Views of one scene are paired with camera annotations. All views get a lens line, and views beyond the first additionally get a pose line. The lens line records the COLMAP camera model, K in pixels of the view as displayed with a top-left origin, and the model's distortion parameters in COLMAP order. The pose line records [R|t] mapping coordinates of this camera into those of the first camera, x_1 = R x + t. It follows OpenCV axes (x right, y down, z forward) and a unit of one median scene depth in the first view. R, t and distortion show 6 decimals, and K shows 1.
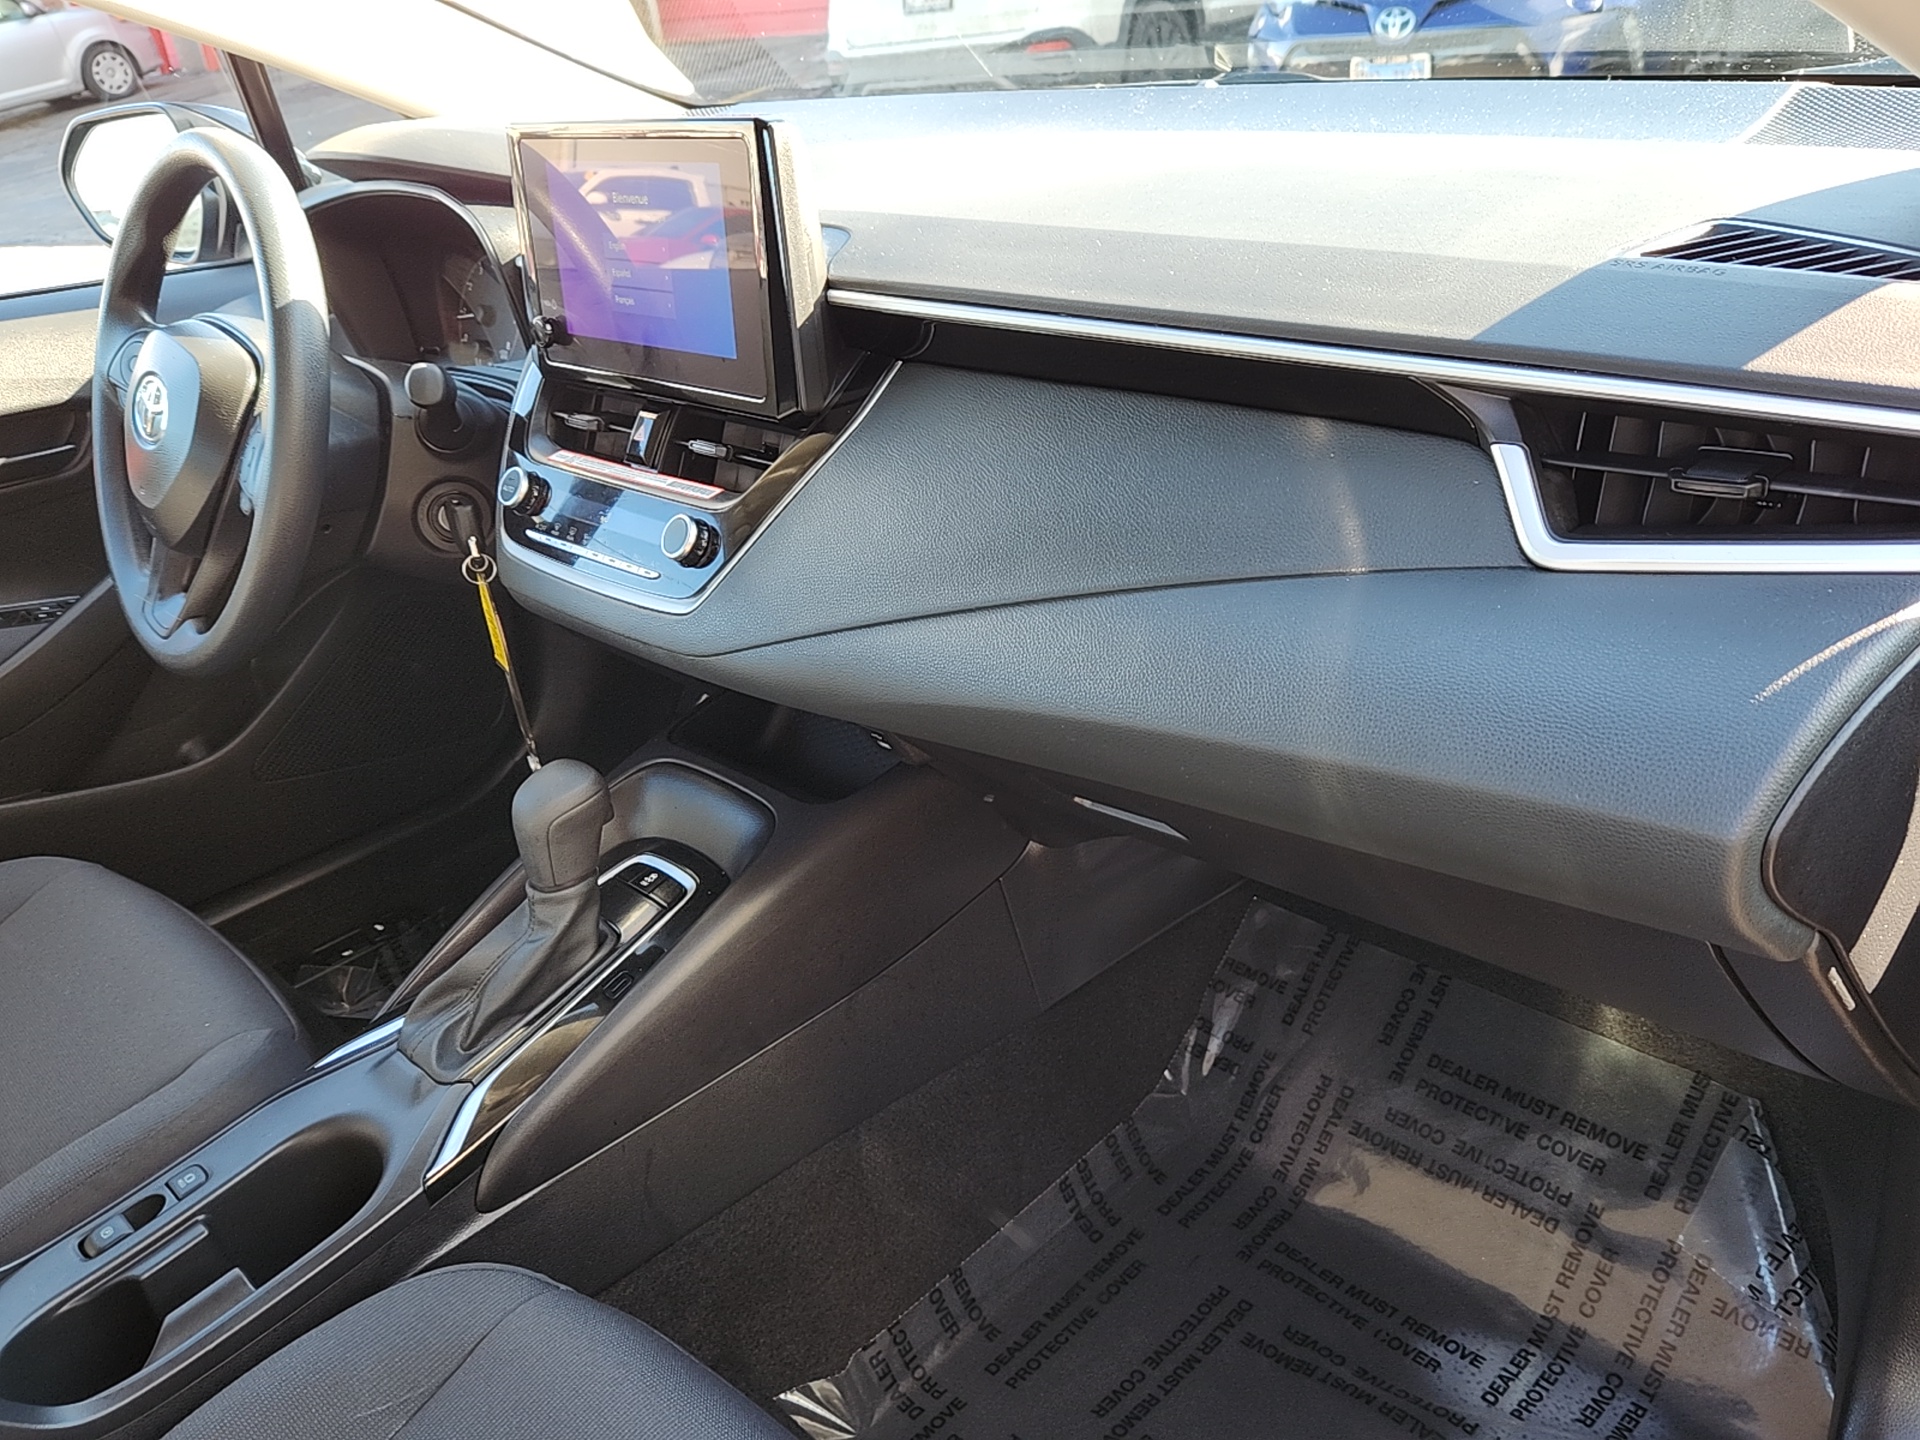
lens RADIAL K [[1534.4, 0, 961.0], [0, 1534.4, 739.1], [0, 0, 1]] dist [0.013309, -0.005559]
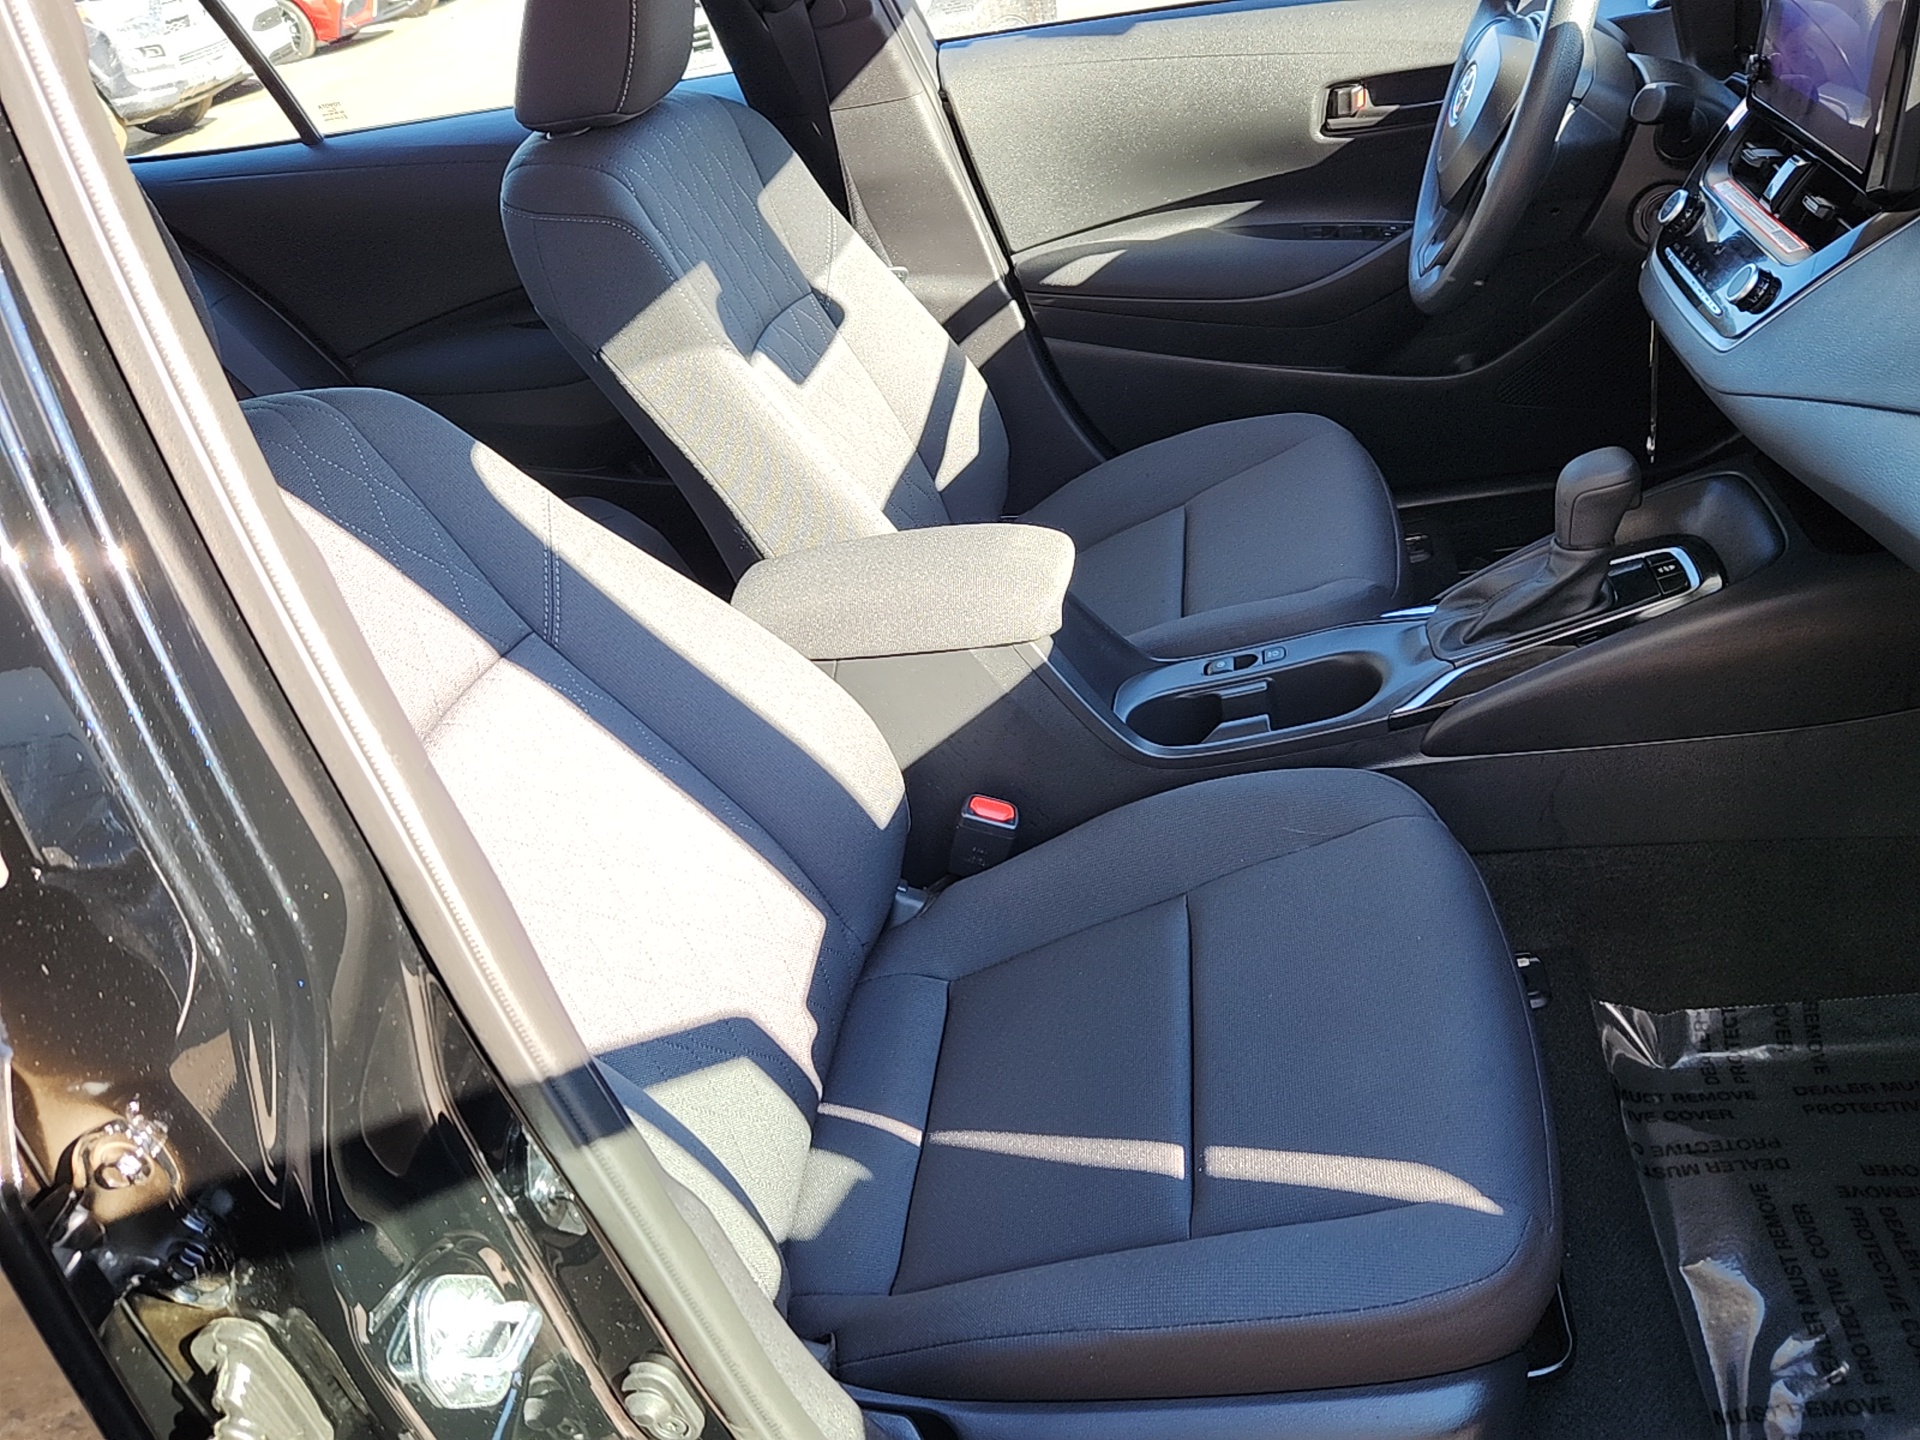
lens RADIAL K [[1526.4, 0, 960.0], [0, 1526.4, 720.0], [0, 0, 1]] dist [-0.006068, -0.008680]
pose [[0.602264, 0.395858, -0.693235, 0.346983], [-0.219386, 0.917030, 0.333056, -0.076509], [0.767560, -0.048501, 0.639140, -0.171890]]
